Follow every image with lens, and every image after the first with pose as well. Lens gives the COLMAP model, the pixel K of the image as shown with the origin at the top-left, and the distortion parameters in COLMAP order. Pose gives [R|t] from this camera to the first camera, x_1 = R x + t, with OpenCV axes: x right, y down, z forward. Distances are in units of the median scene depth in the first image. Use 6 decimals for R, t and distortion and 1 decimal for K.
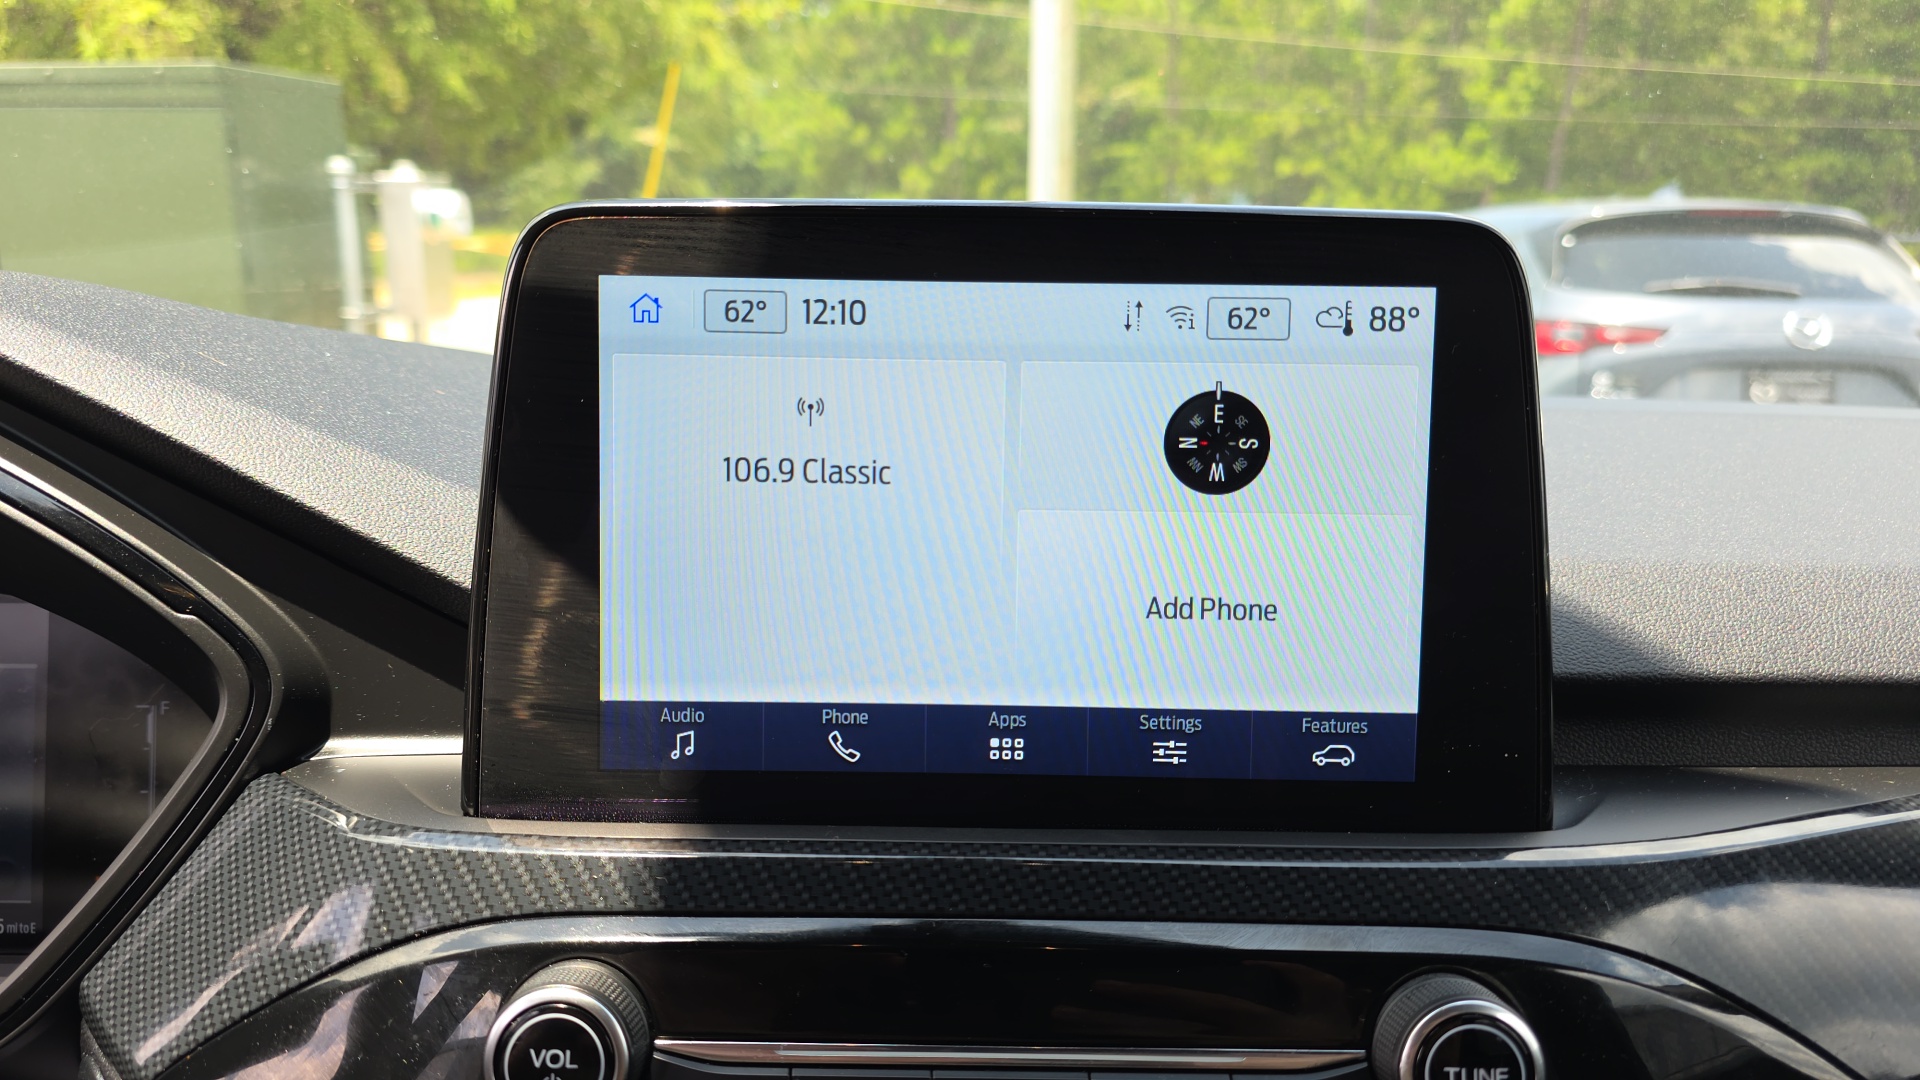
lens RADIAL K [[1314.5, 0, 929.7], [0, 1314.5, 535.1], [0, 0, 1]] dist [0.086344, -0.168430]
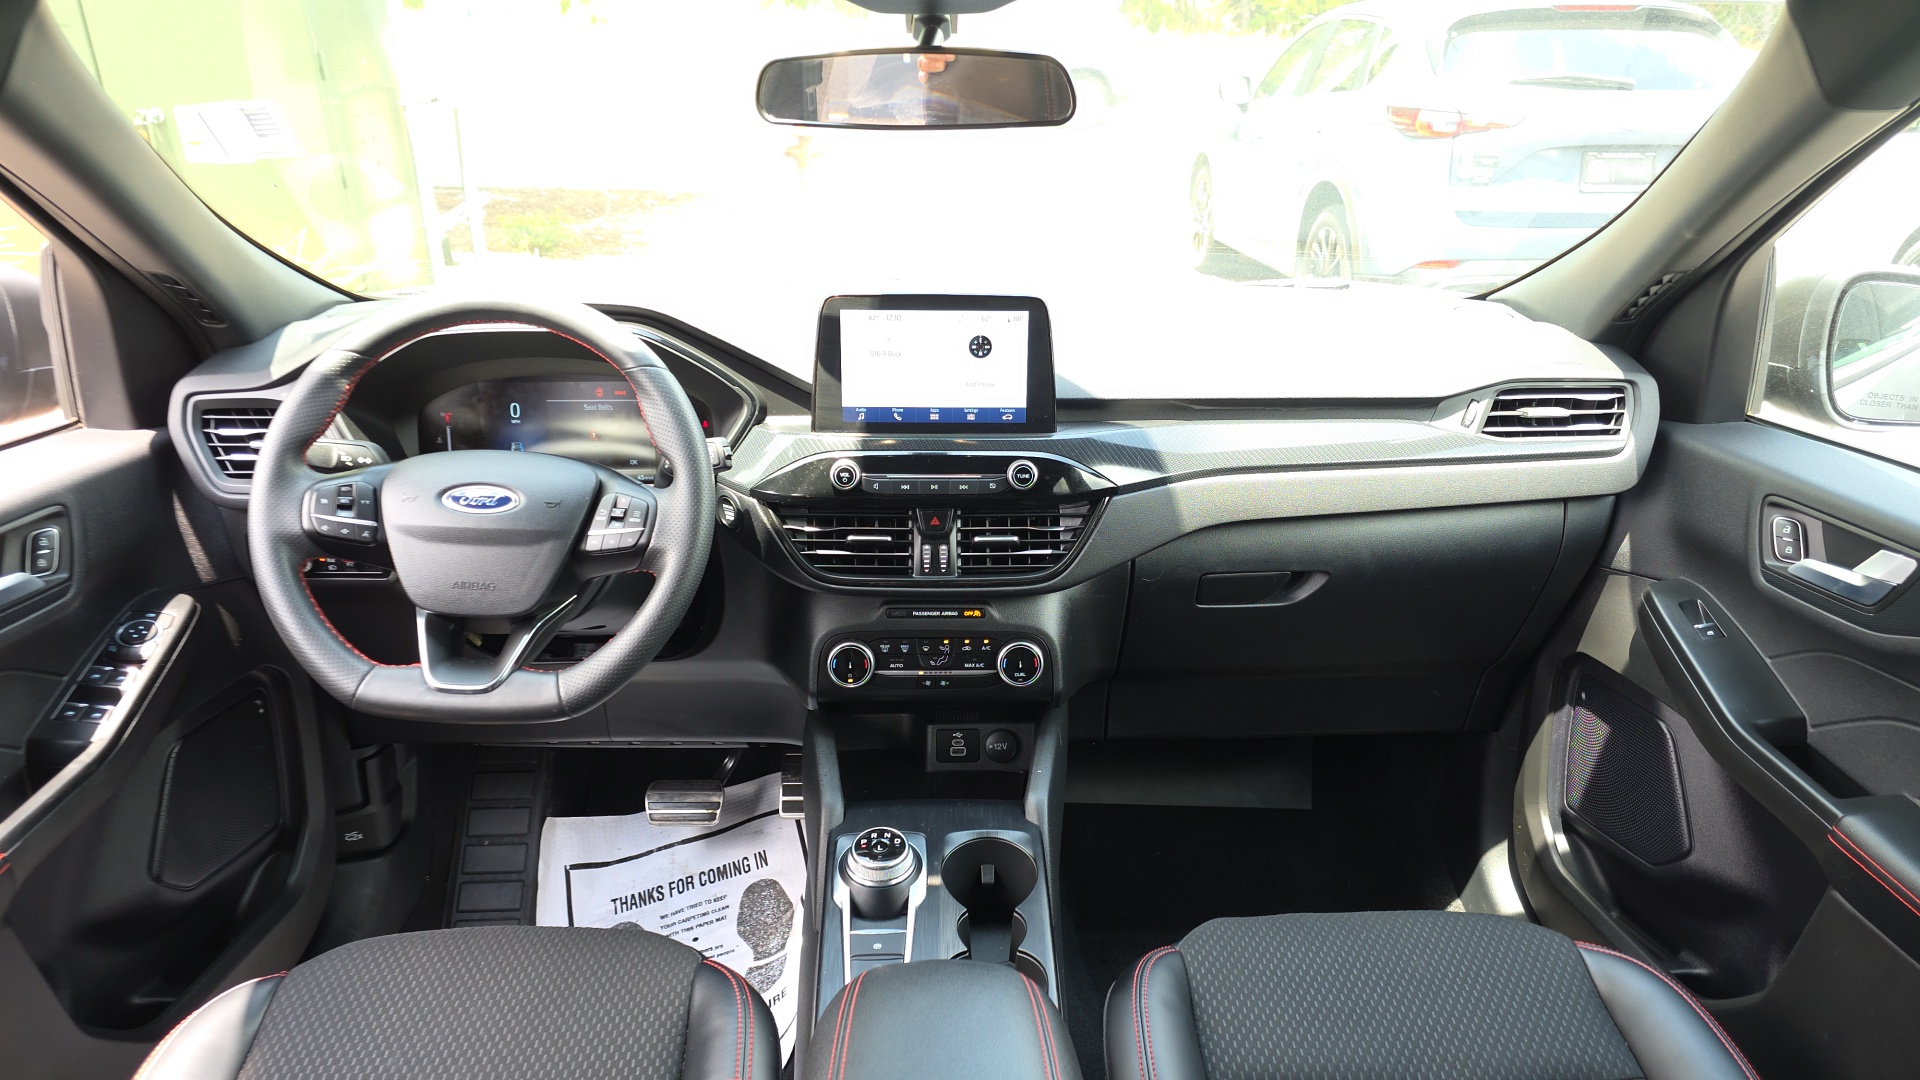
lens RADIAL K [[1280.0, 0, 960.0], [0, 1280.0, 521.2], [0, 0, 1]] dist [0.136647, -0.195752]
pose [[0.999482, -0.014693, 0.028645, 0.015973], [0.009071, 0.982257, 0.187320, -0.299120], [-0.030889, -0.186963, 0.981881, -3.306016]]
